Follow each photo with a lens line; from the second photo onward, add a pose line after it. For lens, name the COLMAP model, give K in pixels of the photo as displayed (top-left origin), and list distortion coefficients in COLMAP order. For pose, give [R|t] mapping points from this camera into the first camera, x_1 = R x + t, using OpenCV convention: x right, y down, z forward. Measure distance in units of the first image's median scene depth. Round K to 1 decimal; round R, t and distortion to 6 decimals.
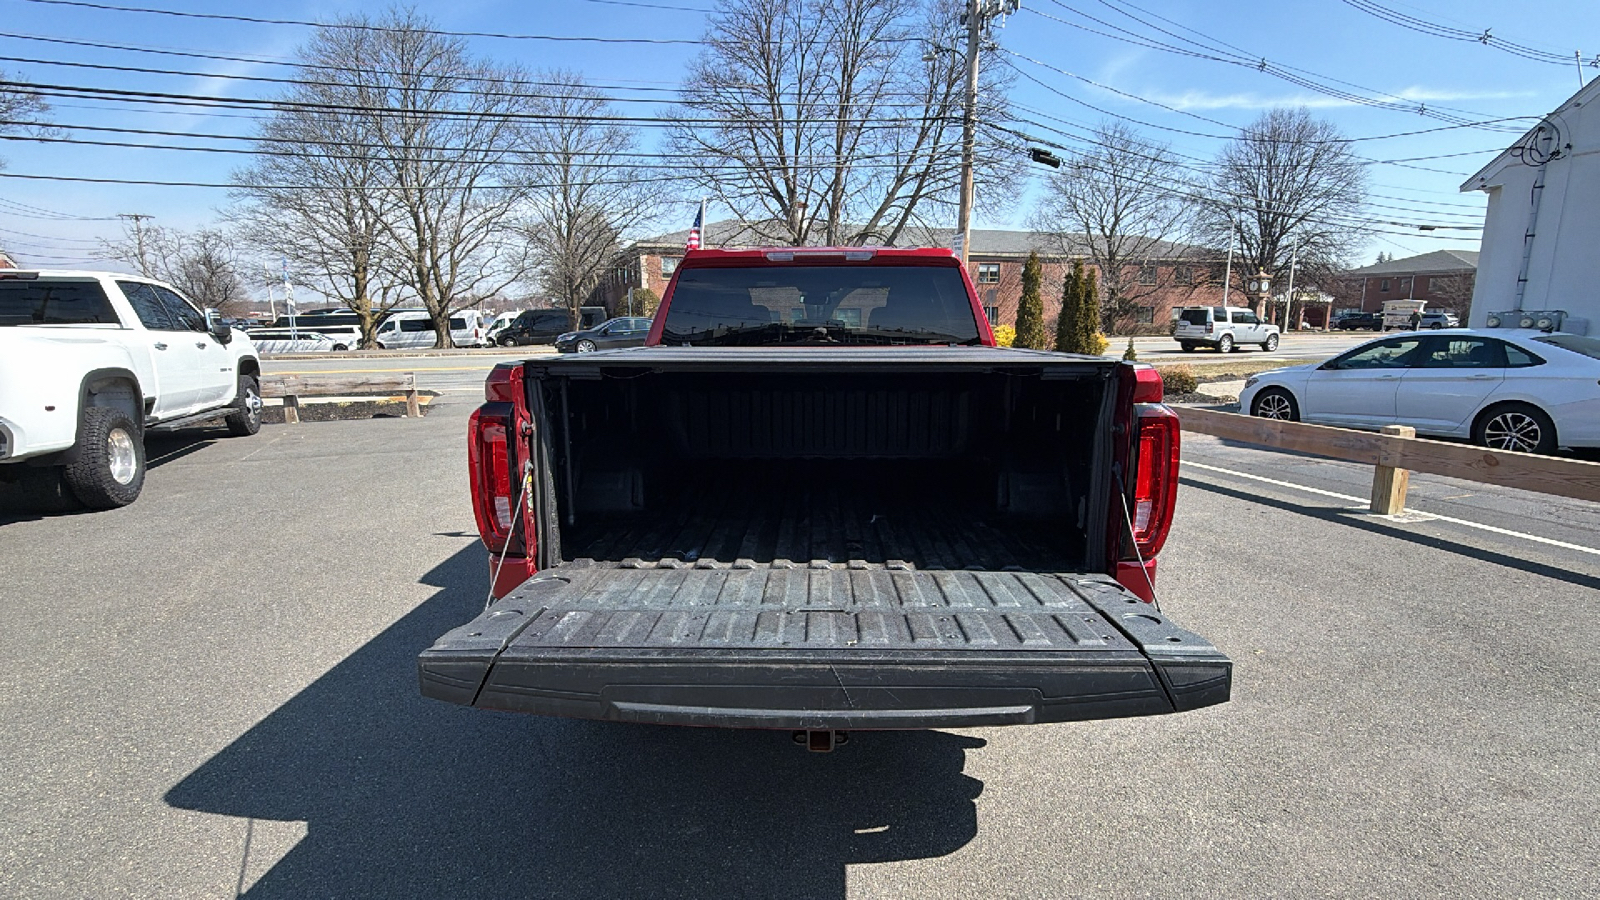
lens RADIAL K [[730.1, 0, 801.4], [0, 730.1, 453.4], [0, 0, 1]] dist [-0.000772, -0.000145]
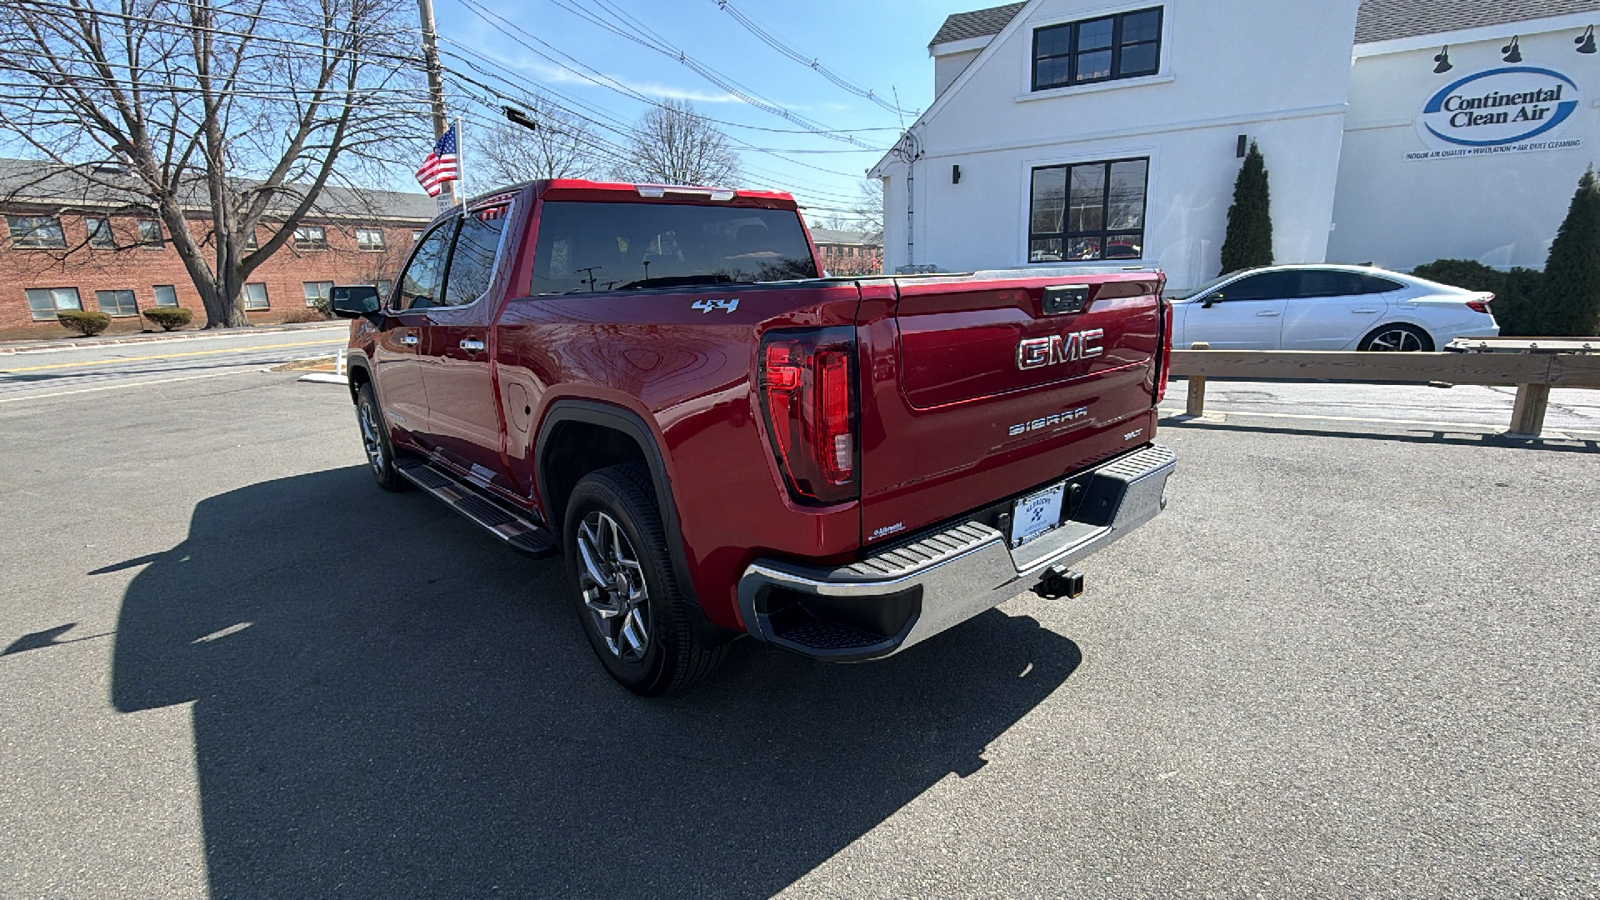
lens RADIAL K [[730.1, 0, 804.0], [0, 730.1, 451.4], [0, 0, 1]] dist [-0.000772, -0.000145]
pose [[0.737751, -0.179150, 0.650867, -0.056083], [0.156208, 0.983281, 0.093586, -0.000610], [-0.656751, 0.032627, 0.753401, 0.020139]]
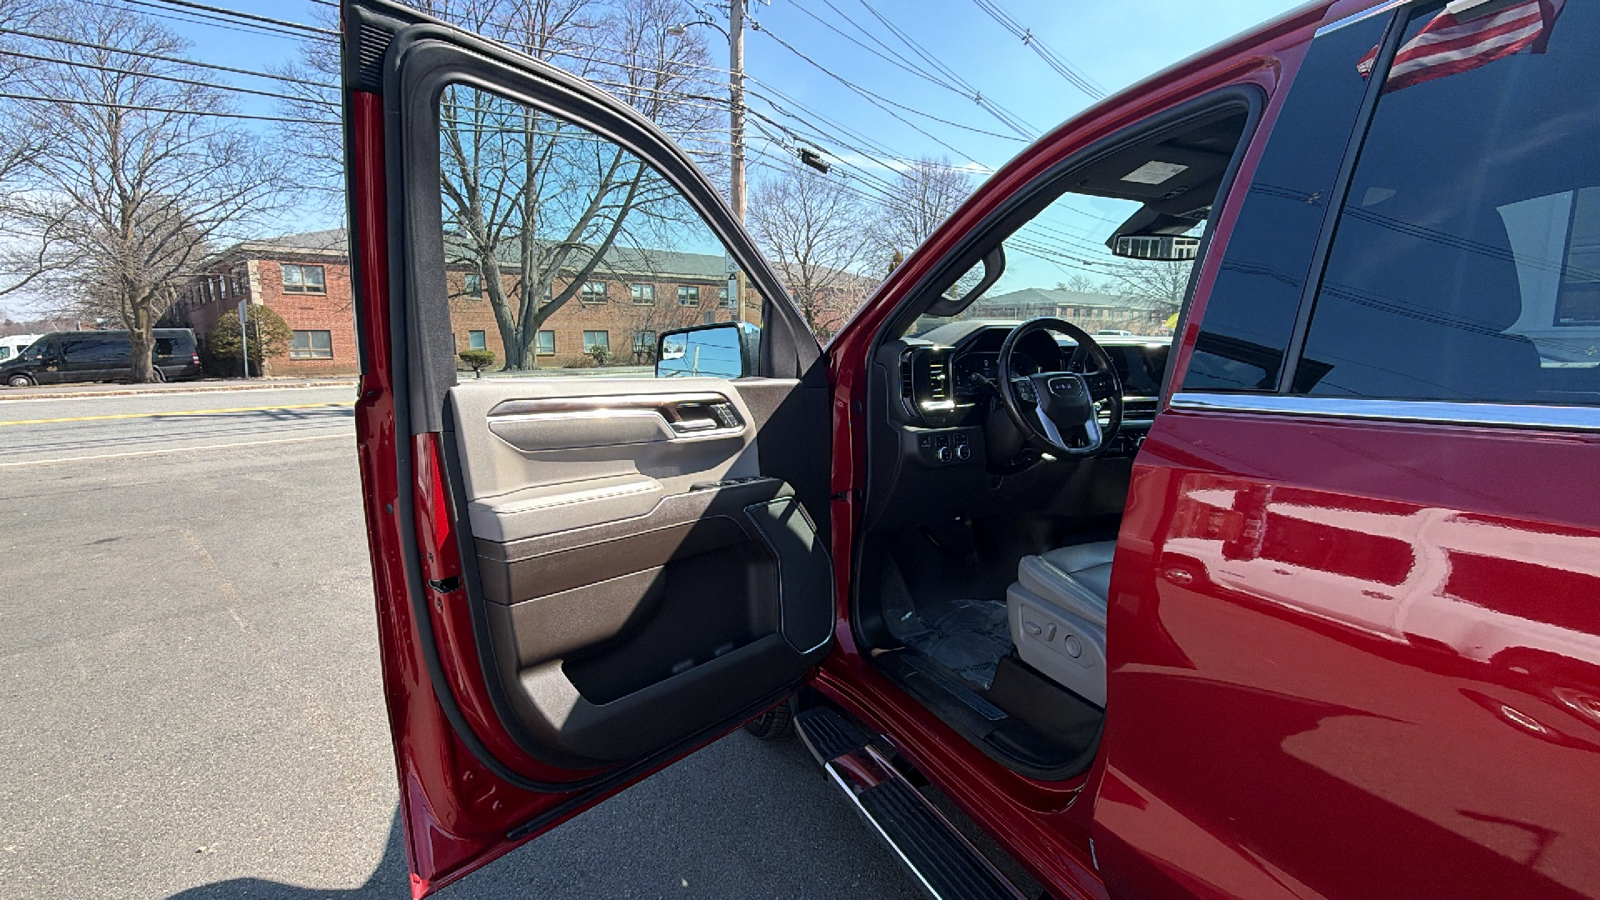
lens RADIAL K [[730.1, 0, 801.5], [0, 730.1, 450.4], [0, 0, 1]] dist [-0.000772, -0.000145]
pose [[0.903961, -0.066917, 0.422346, -0.047355], [0.083314, 0.996313, -0.020462, -0.018619], [-0.419420, 0.053684, 0.906204, 0.119740]]
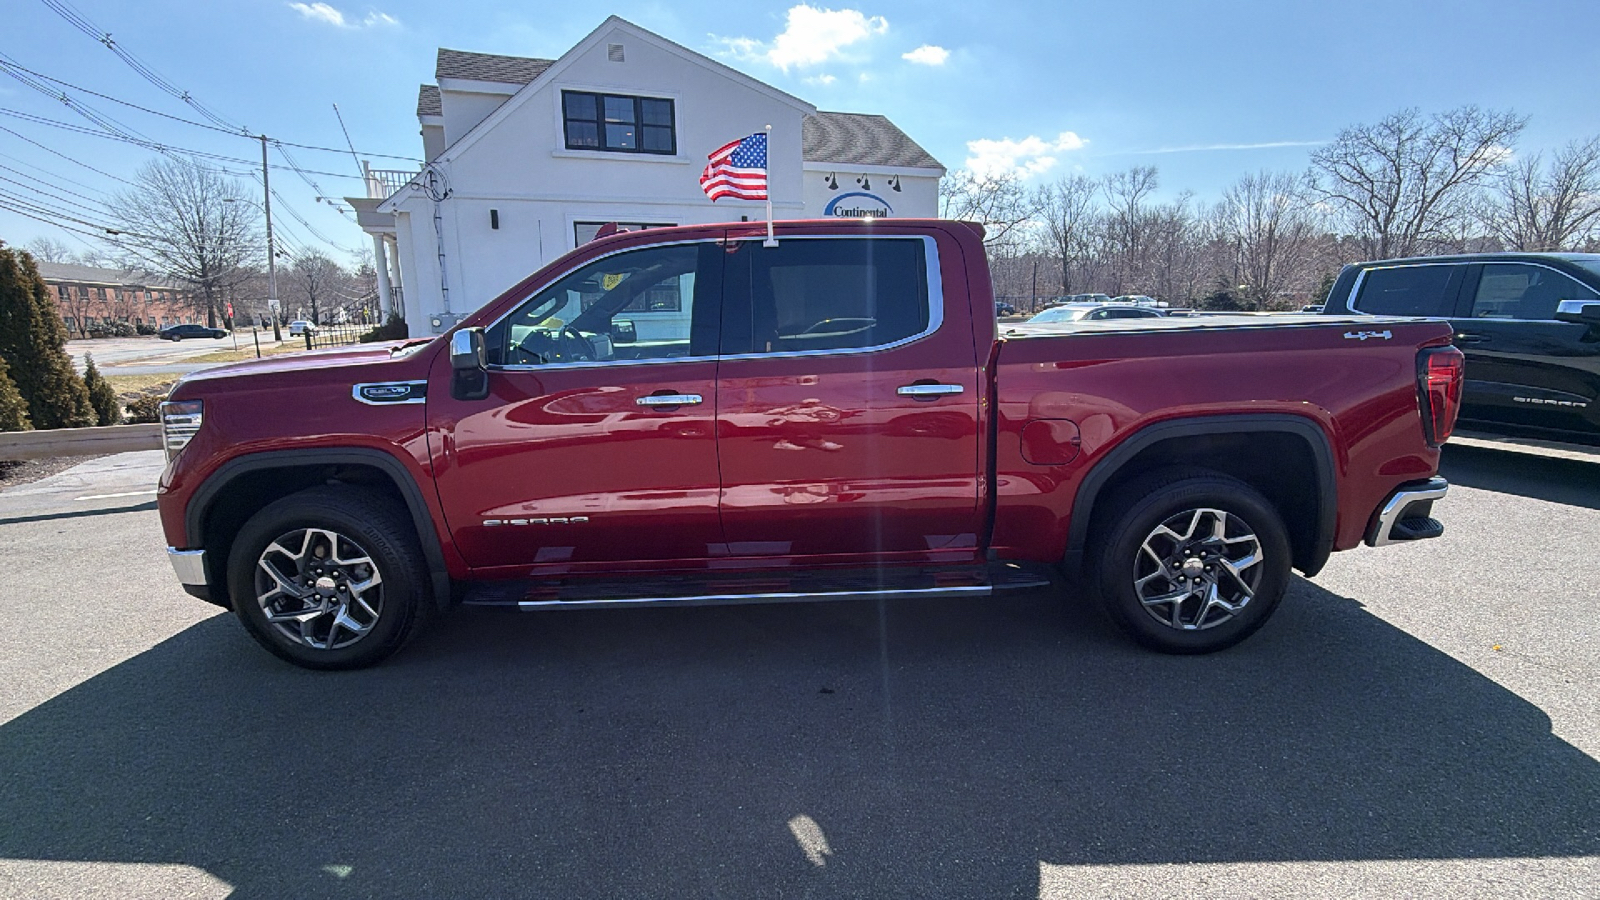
lens RADIAL K [[730.1, 0, 804.6], [0, 730.1, 449.6], [0, 0, 1]] dist [-0.000772, -0.000145]
pose [[-0.024471, -0.185015, 0.982431, -0.108200], [0.204674, 0.960981, 0.186074, -0.023655], [-0.978524, 0.205632, 0.014351, 0.130753]]
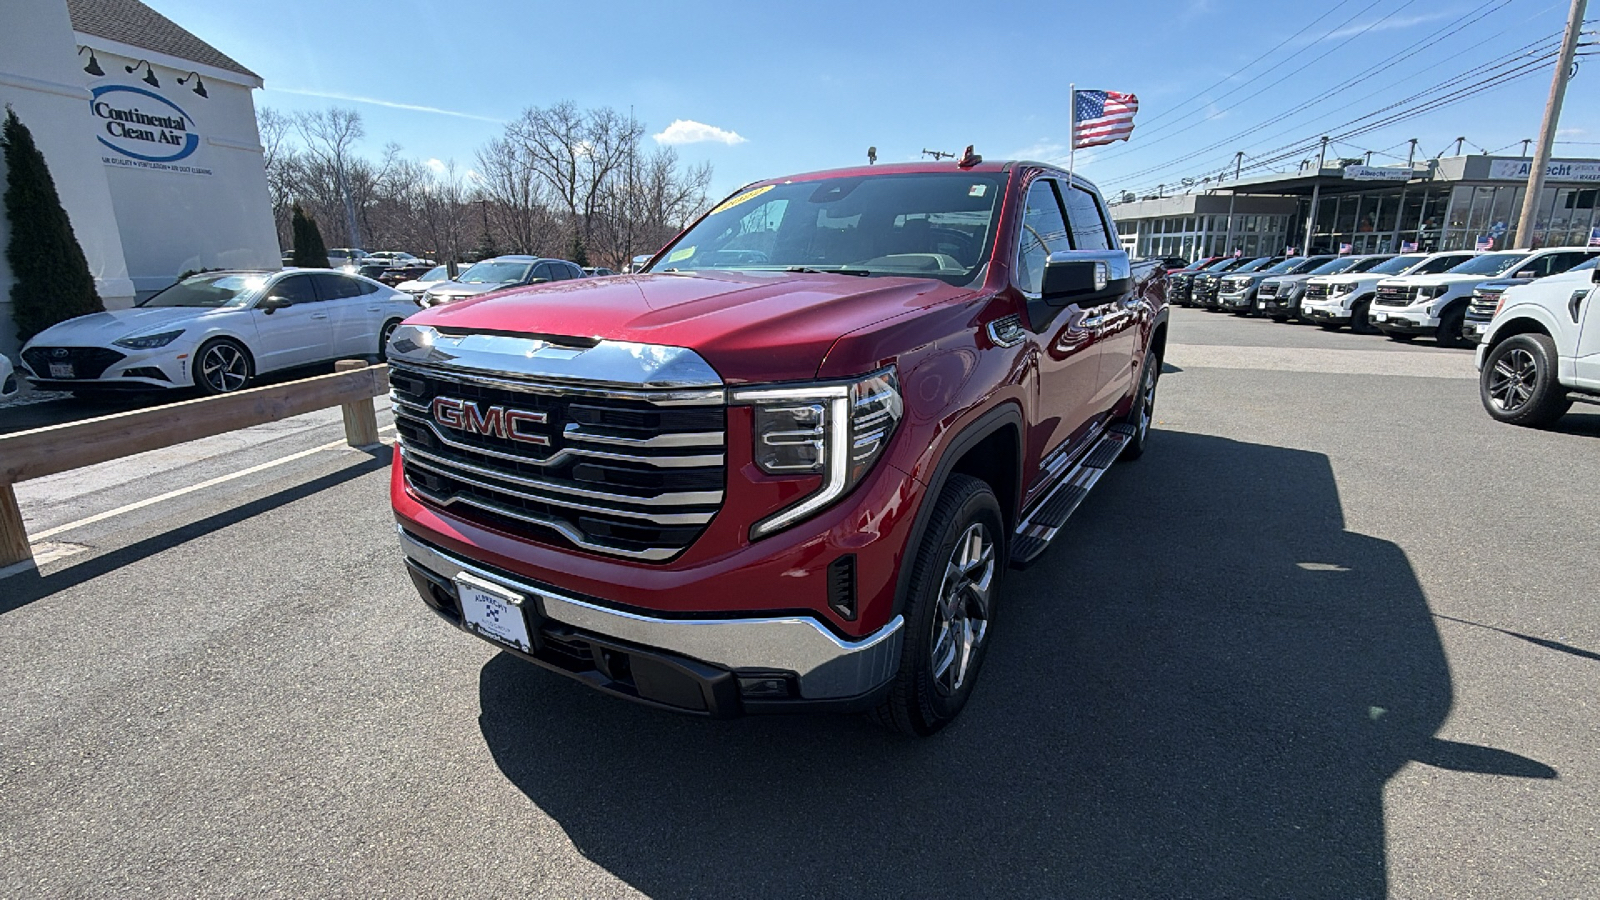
lens RADIAL K [[730.1, 0, 803.6], [0, 730.1, 447.9], [0, 0, 1]] dist [-0.000772, -0.000145]
pose [[-0.855028, -0.122706, 0.503855, -0.041735], [0.103983, 0.911303, 0.398390, -0.043416], [-0.508050, 0.393027, -0.766430, 0.244826]]
